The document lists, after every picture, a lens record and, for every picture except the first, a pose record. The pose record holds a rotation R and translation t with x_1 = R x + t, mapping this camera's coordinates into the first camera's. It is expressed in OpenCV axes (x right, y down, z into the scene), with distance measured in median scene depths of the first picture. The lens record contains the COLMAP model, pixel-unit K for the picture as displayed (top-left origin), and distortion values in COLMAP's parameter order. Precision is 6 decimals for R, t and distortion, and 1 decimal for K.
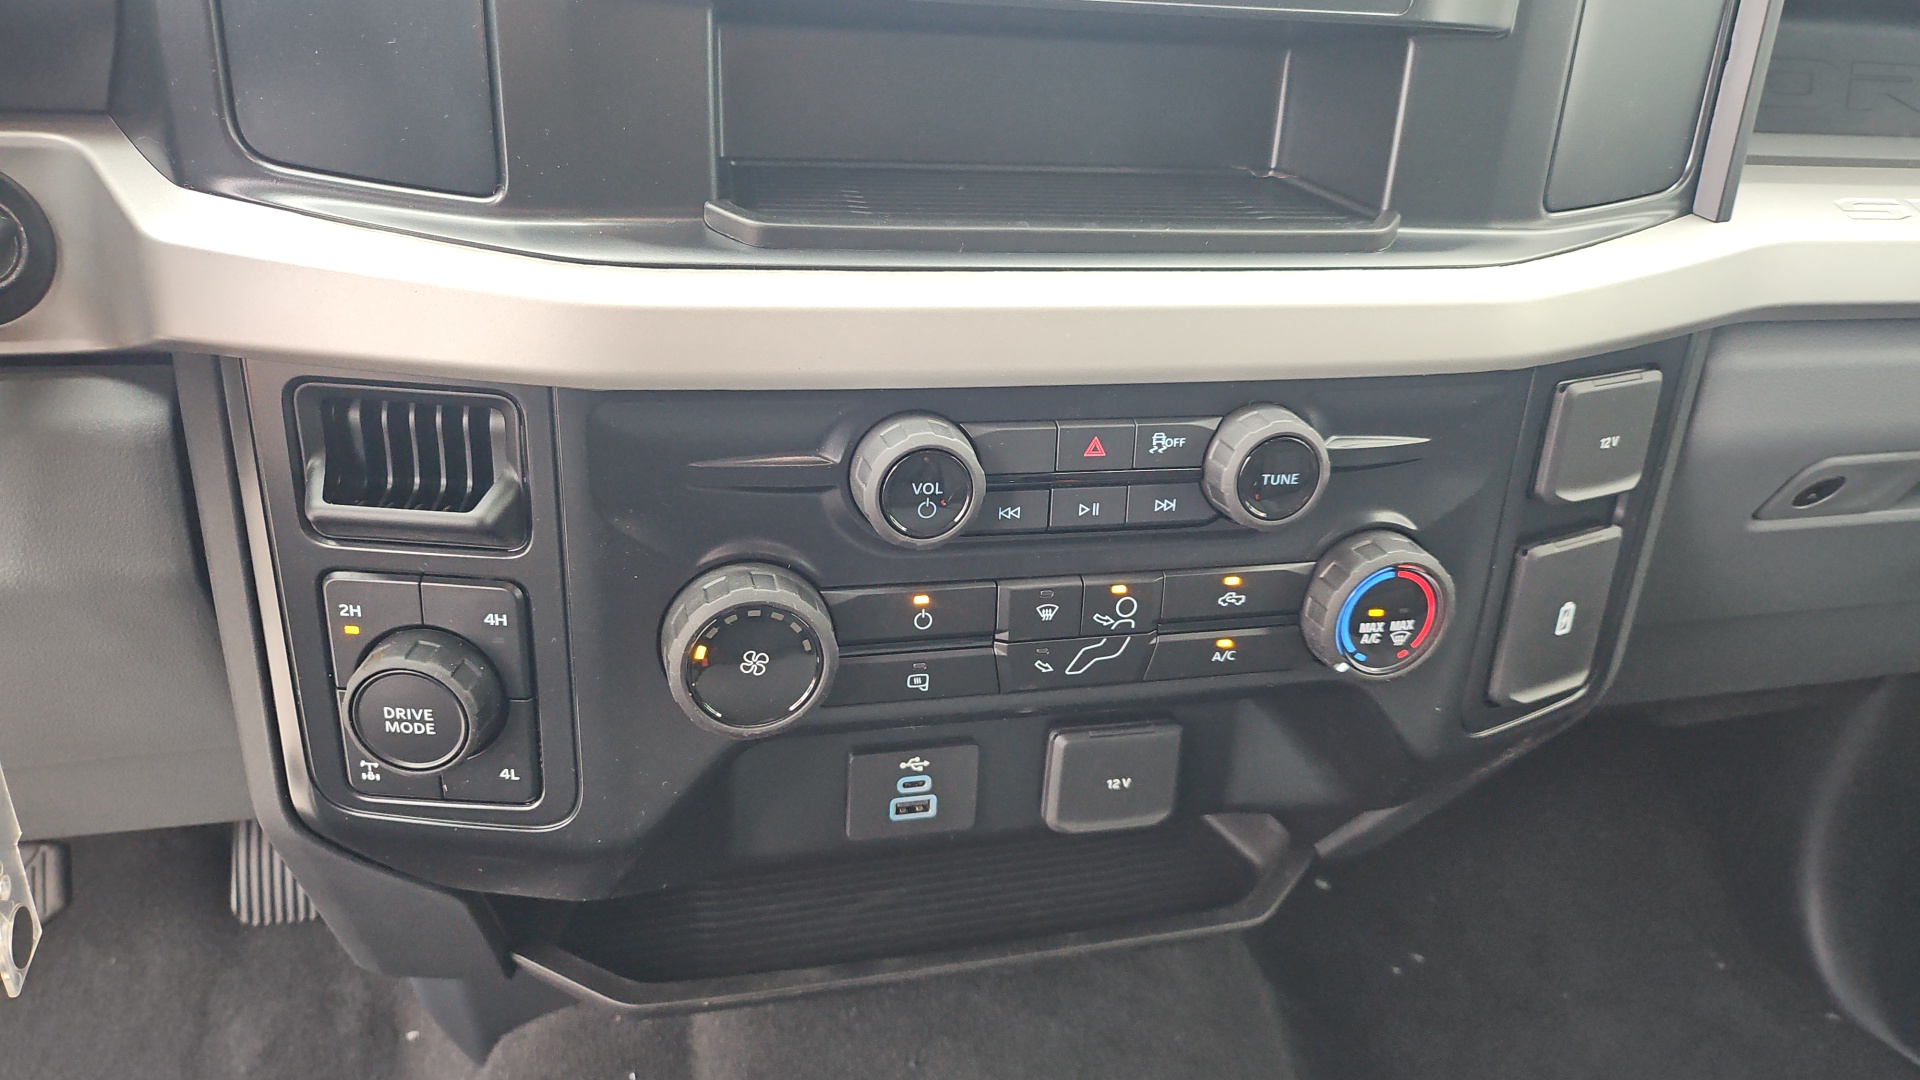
lens RADIAL K [[1358.4, 0, 960.0], [0, 1358.4, 540.0], [0, 0, 1]] dist [-0.001427, 0.000510]
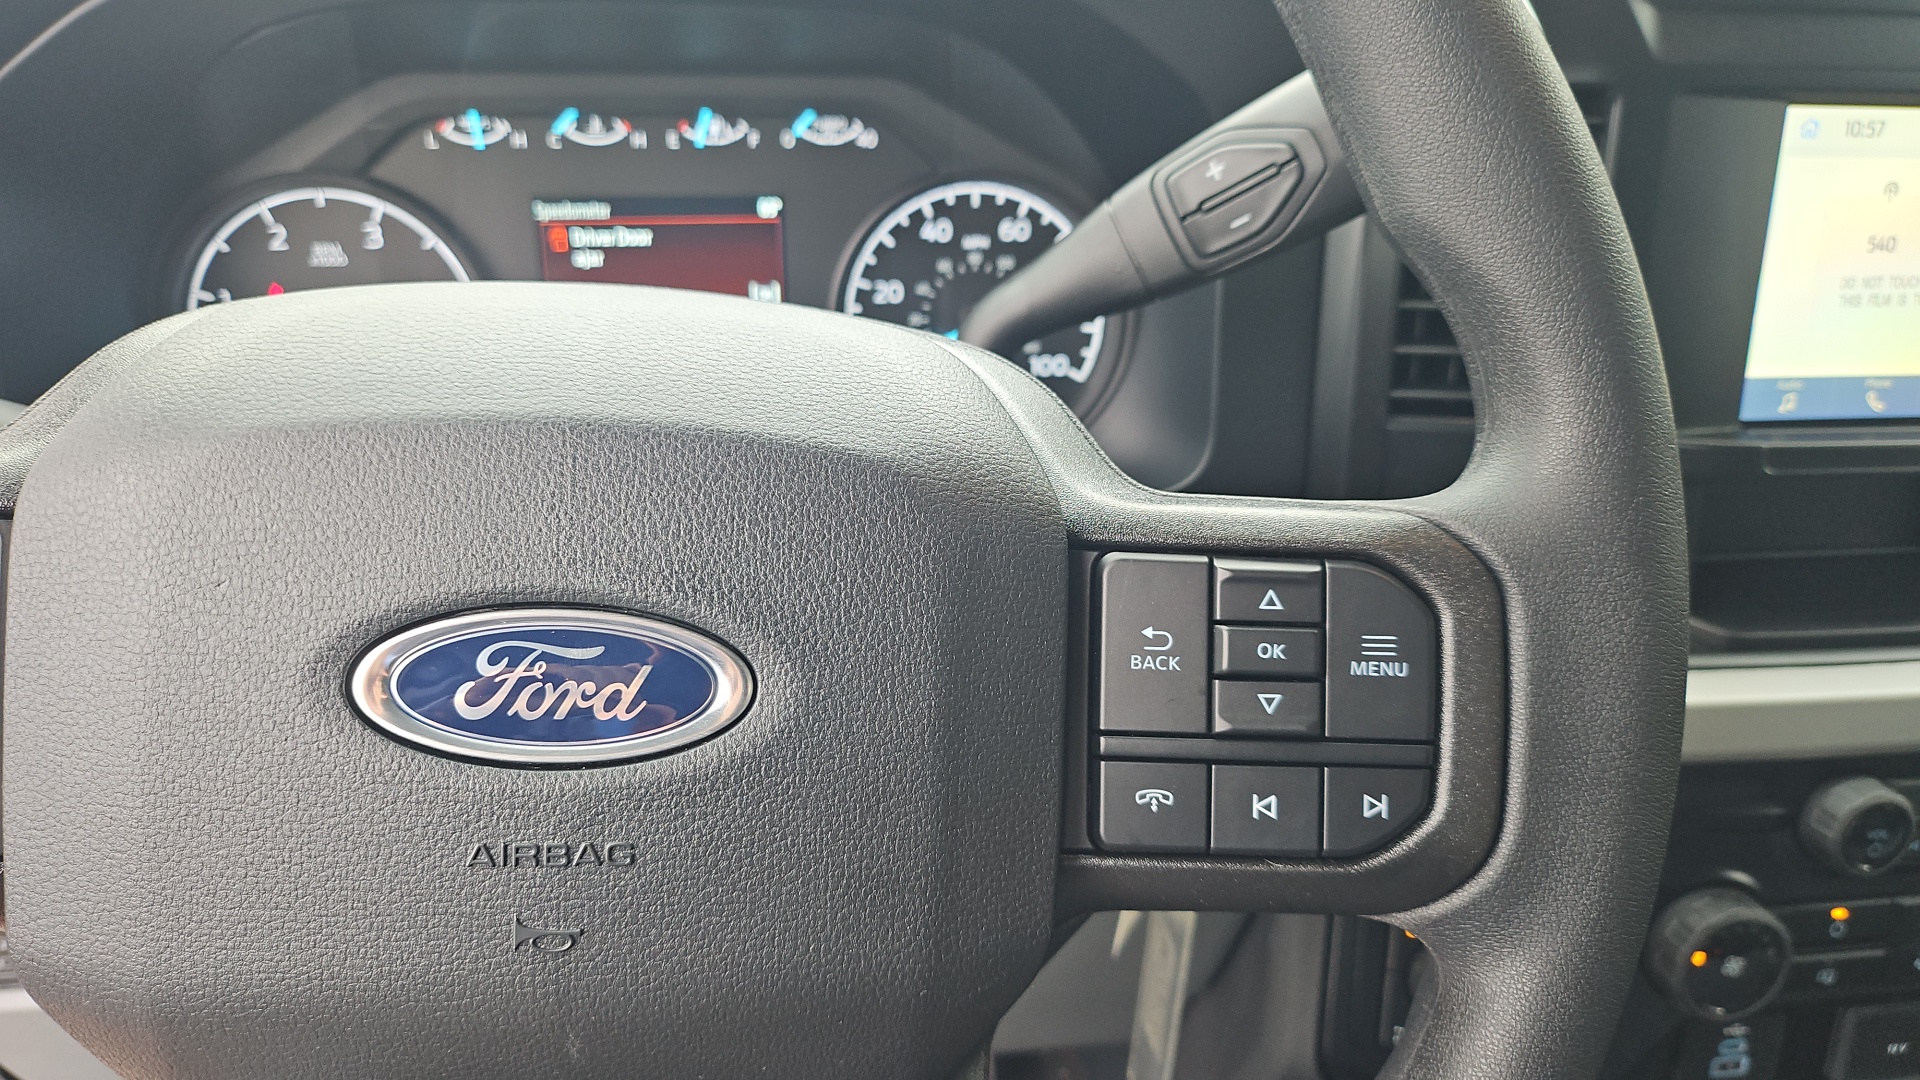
lens RADIAL K [[1356.7, 0, 960.0], [0, 1356.7, 540.0], [0, 0, 1]] dist [0.002688, -0.034491]
pose [[0.991204, -0.016573, -0.131298, -0.673091], [0.000690, 0.992761, -0.120101, -0.150059], [0.132338, 0.118954, 0.984041, -0.378984]]
